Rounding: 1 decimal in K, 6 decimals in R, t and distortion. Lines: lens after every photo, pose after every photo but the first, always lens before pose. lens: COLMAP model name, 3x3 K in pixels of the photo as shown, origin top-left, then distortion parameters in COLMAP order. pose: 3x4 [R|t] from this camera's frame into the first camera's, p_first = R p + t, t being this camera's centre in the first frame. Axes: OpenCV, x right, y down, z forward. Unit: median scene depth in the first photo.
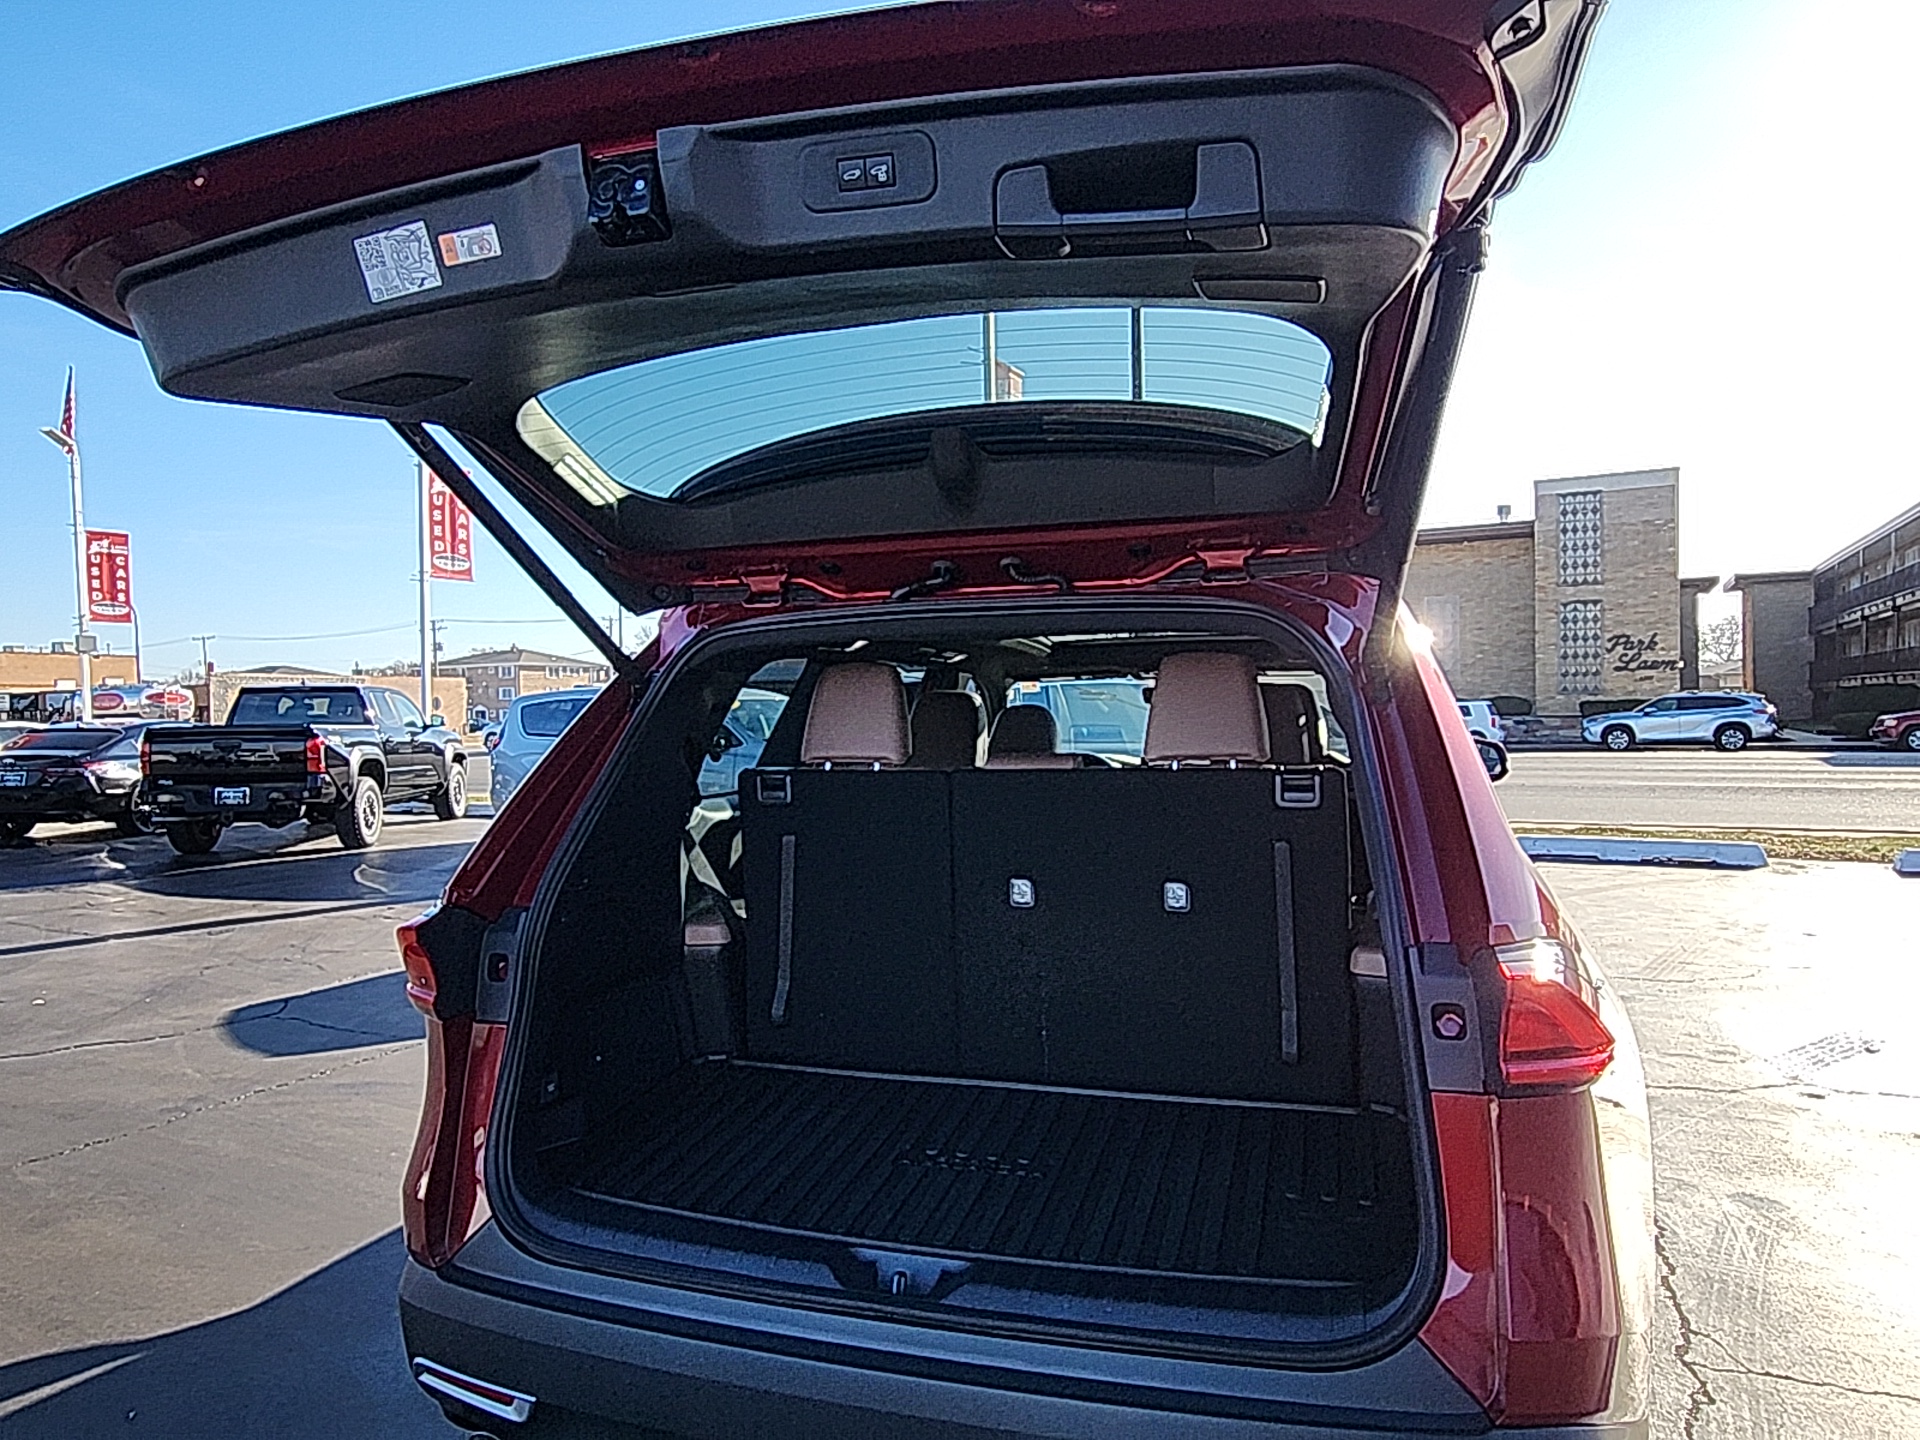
lens RADIAL K [[1188.3, 0, 960.0], [0, 1188.3, 720.0], [0, 0, 1]] dist [-0.002100, -0.002762]
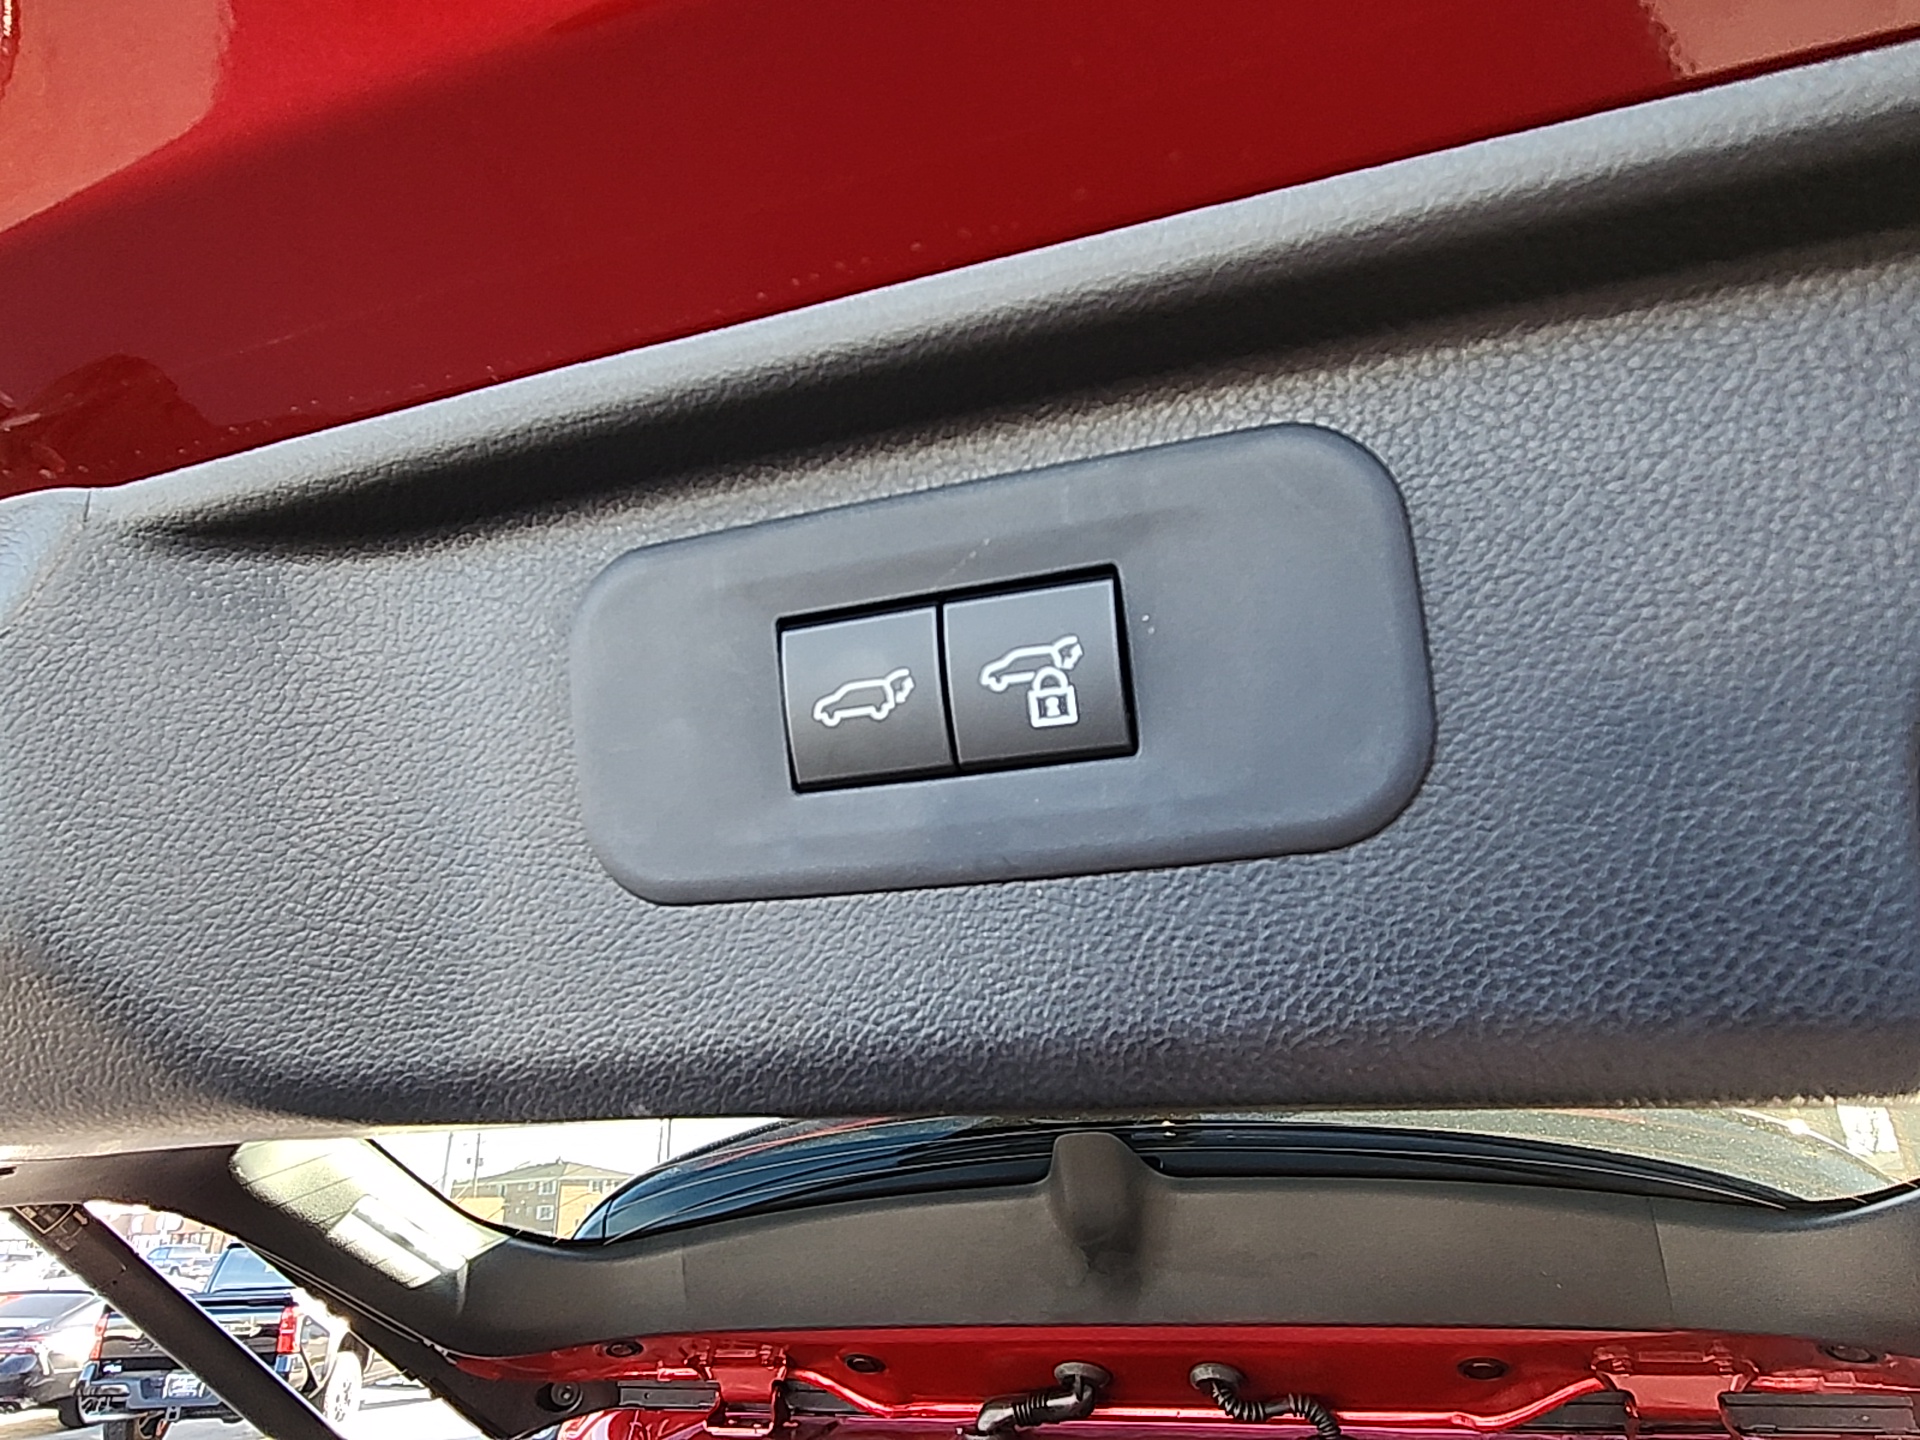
lens RADIAL K [[1188.3, 0, 960.0], [0, 1188.3, 720.0], [0, 0, 1]] dist [-0.002100, -0.002762]
pose [[0.998409, -0.033996, -0.044986, -0.031400], [0.013438, 0.918277, -0.395711, -0.178567], [0.054762, 0.394477, 0.917273, 0.389295]]
